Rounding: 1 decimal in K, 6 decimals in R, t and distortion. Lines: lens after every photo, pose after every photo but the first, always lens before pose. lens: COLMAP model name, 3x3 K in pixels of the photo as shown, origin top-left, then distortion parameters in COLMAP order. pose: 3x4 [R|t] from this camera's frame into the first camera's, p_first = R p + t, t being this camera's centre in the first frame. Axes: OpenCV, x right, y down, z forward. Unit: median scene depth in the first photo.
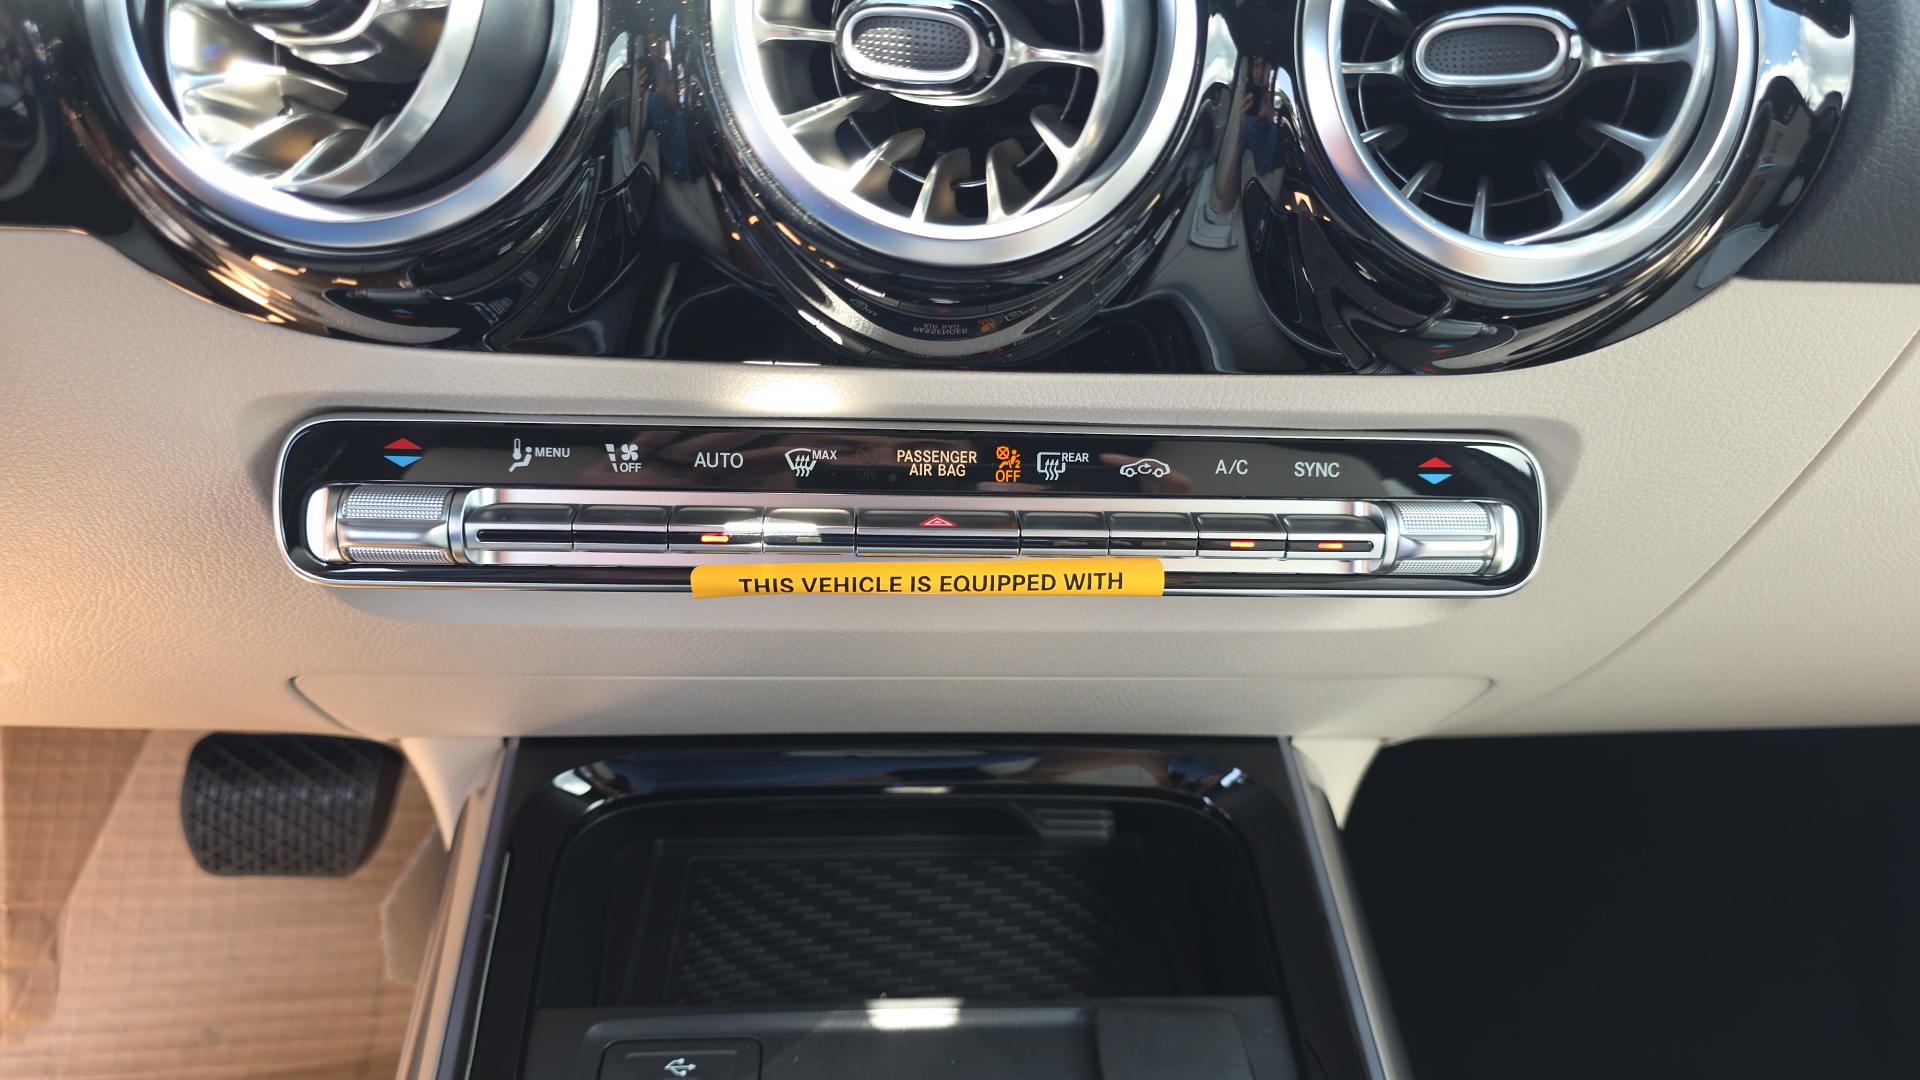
lens RADIAL K [[1310.1, 0, 957.6], [0, 1310.1, 543.1], [0, 0, 1]] dist [0.048942, -0.059878]
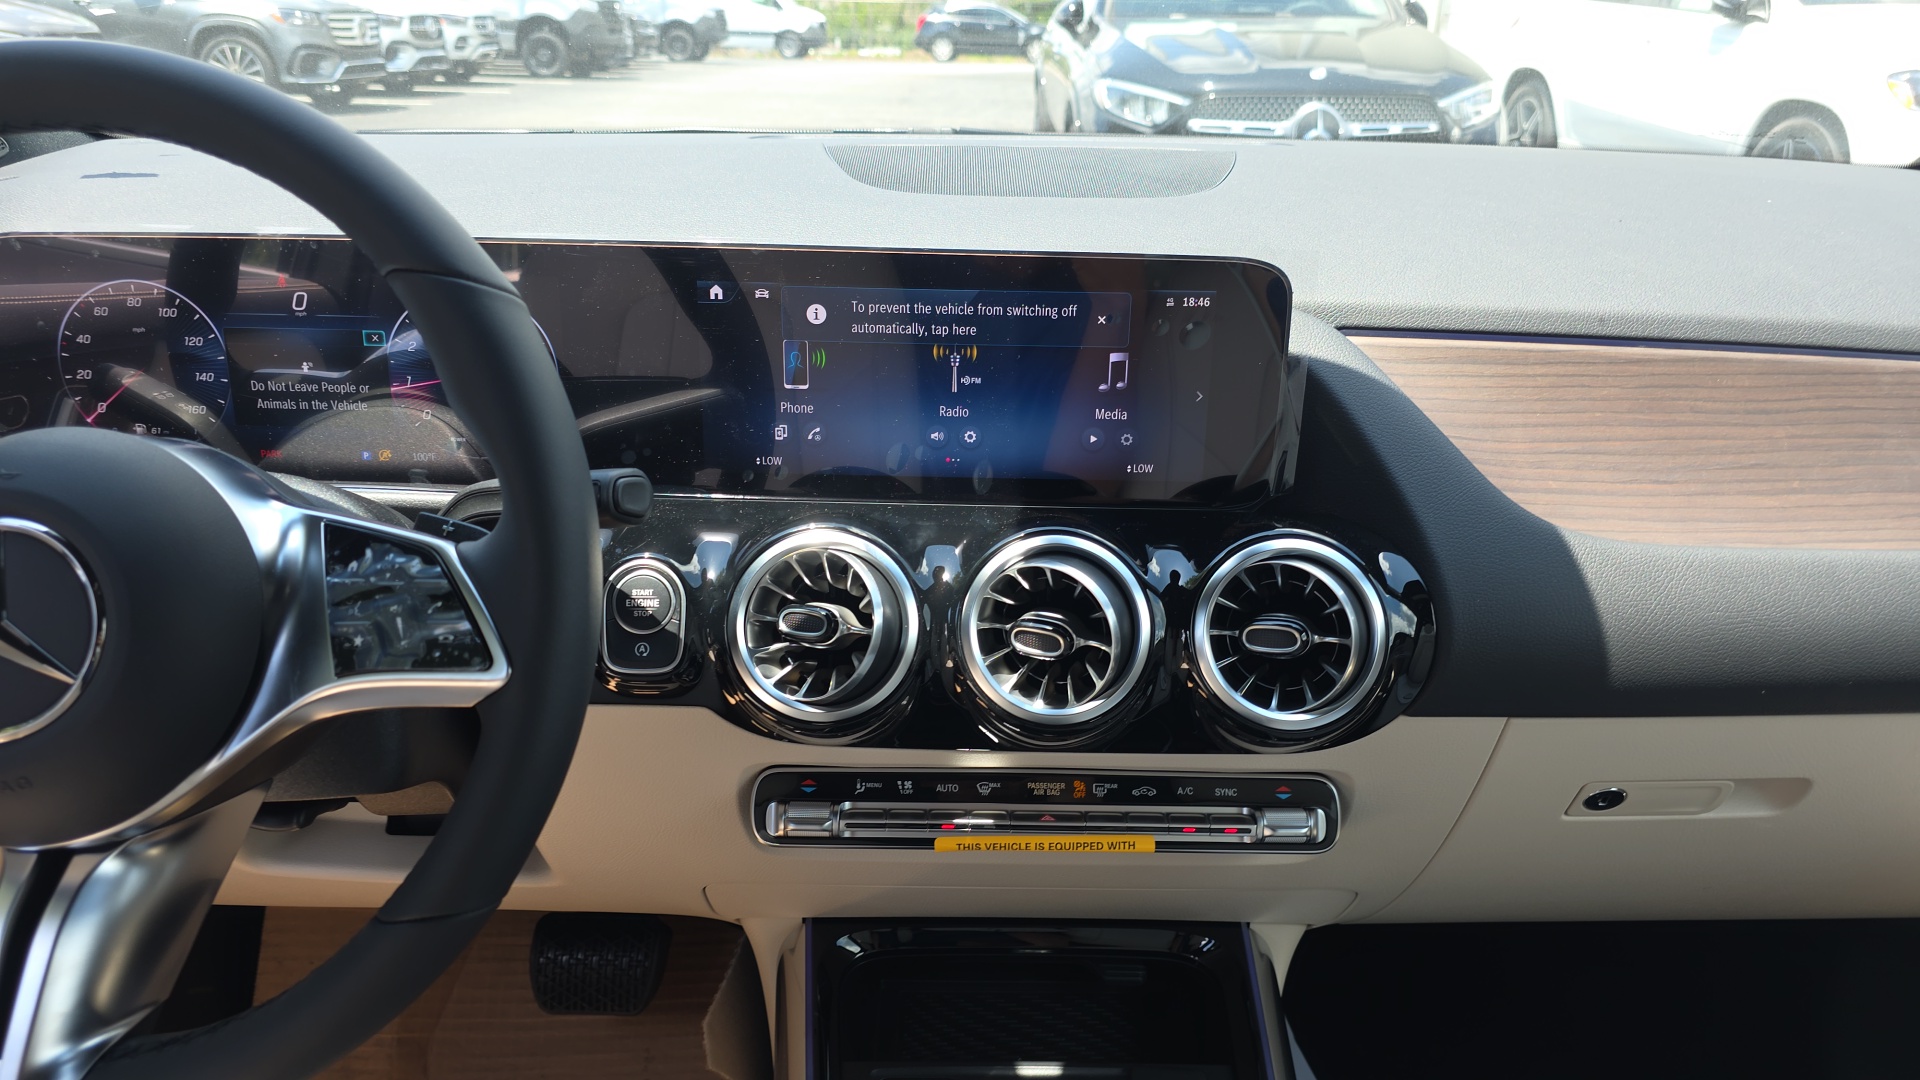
lens RADIAL K [[1310.1, 0, 968.8], [0, 1310.1, 547.2], [0, 0, 1]] dist [0.048942, -0.059878]
pose [[0.998102, -0.007557, -0.061120, -0.008629], [-0.000546, 0.991318, -0.131486, -0.172301], [0.061583, 0.131270, 0.989432, -1.202858]]
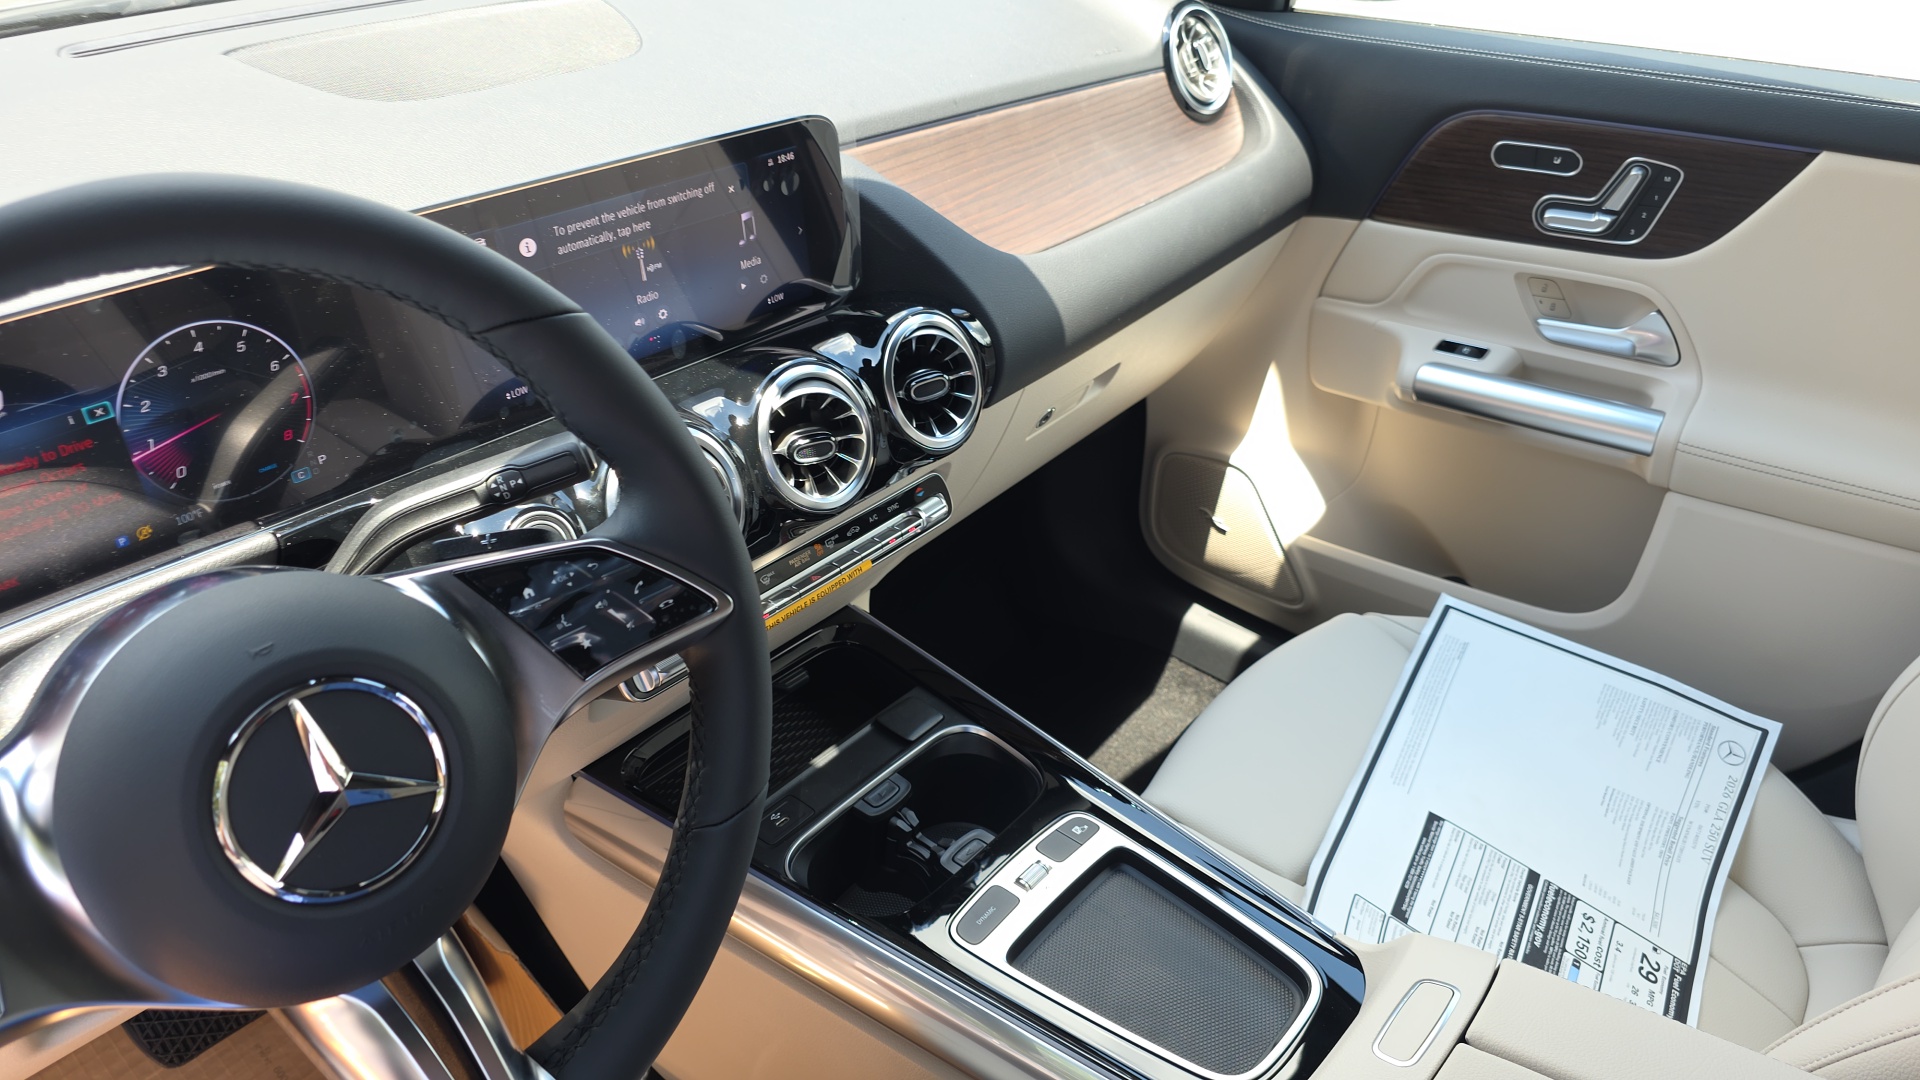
lens RADIAL K [[1310.1, 0, 960.5], [0, 1310.1, 557.6], [0, 0, 1]] dist [0.048942, -0.059878]
pose [[0.685467, -0.425092, 0.591128, -1.442163], [0.358076, 0.903723, 0.234663, -0.601208], [-0.633969, 0.050815, 0.771687, -1.393858]]
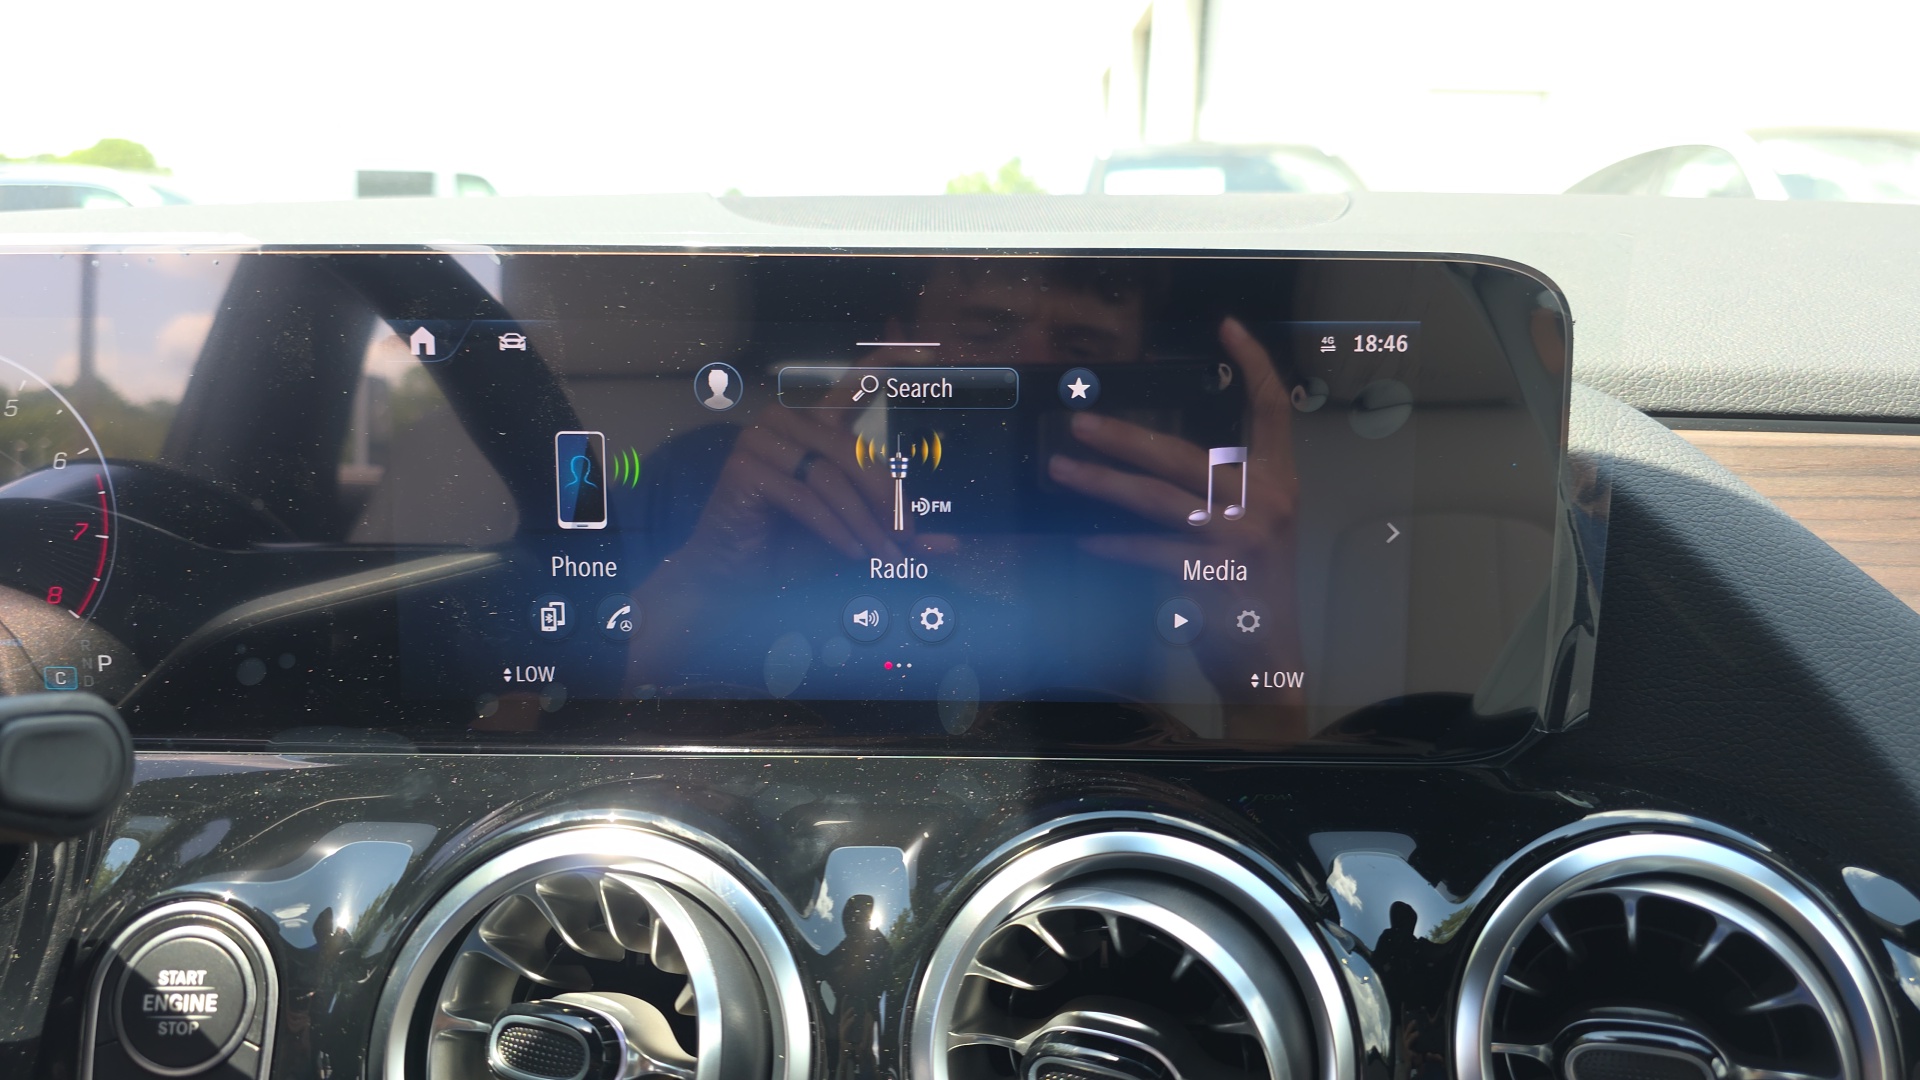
lens RADIAL K [[1310.1, 0, 937.3], [0, 1310.1, 567.7], [0, 0, 1]] dist [0.048942, -0.059878]
pose [[0.996787, -0.031406, -0.073686, -0.051505], [0.009585, 0.960087, -0.279536, -0.375655], [0.079524, 0.277932, 0.957303, -0.137232]]
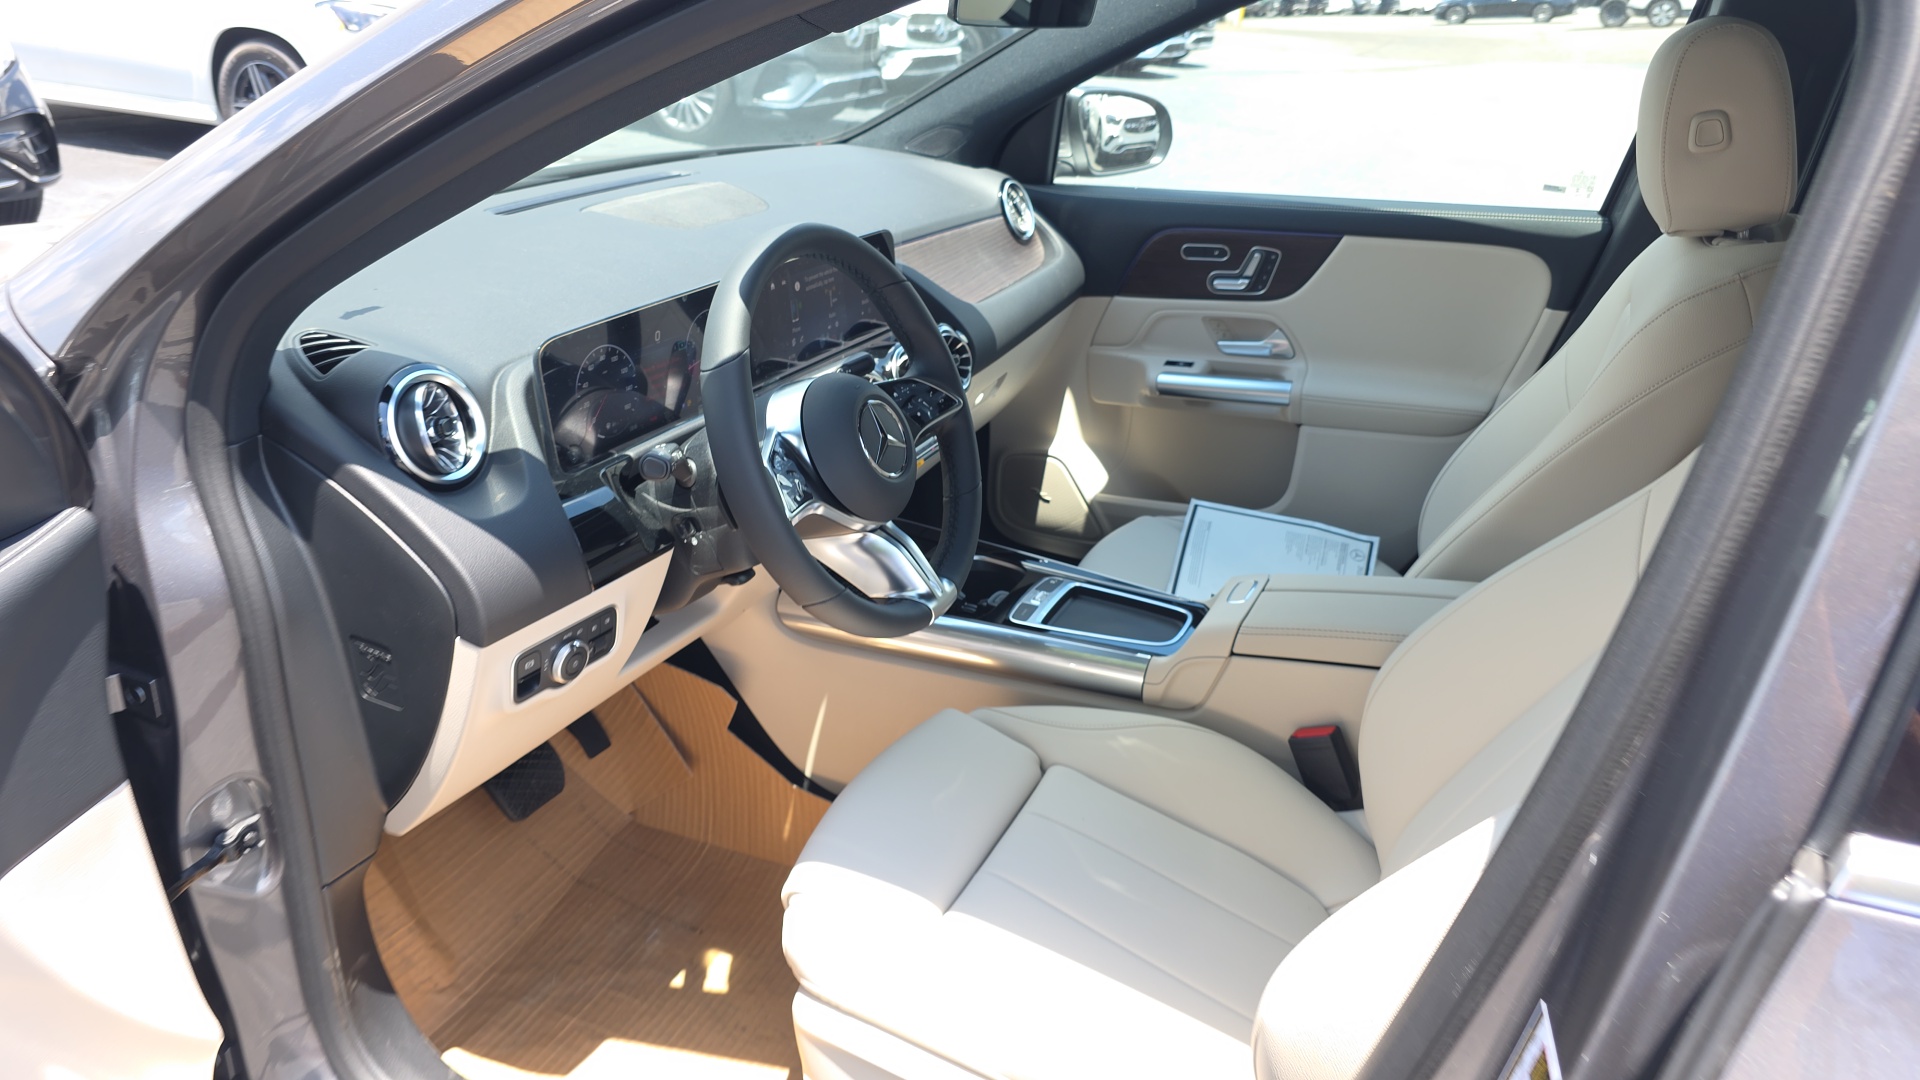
lens RADIAL K [[1310.1, 0, 914.7], [0, 1310.1, 541.7], [0, 0, 1]] dist [0.048942, -0.059878]
pose [[0.492124, -0.384499, 0.781008, -4.290331], [0.415854, 0.892018, 0.177114, -0.657618], [-0.764774, 0.237623, 0.598879, -2.176766]]
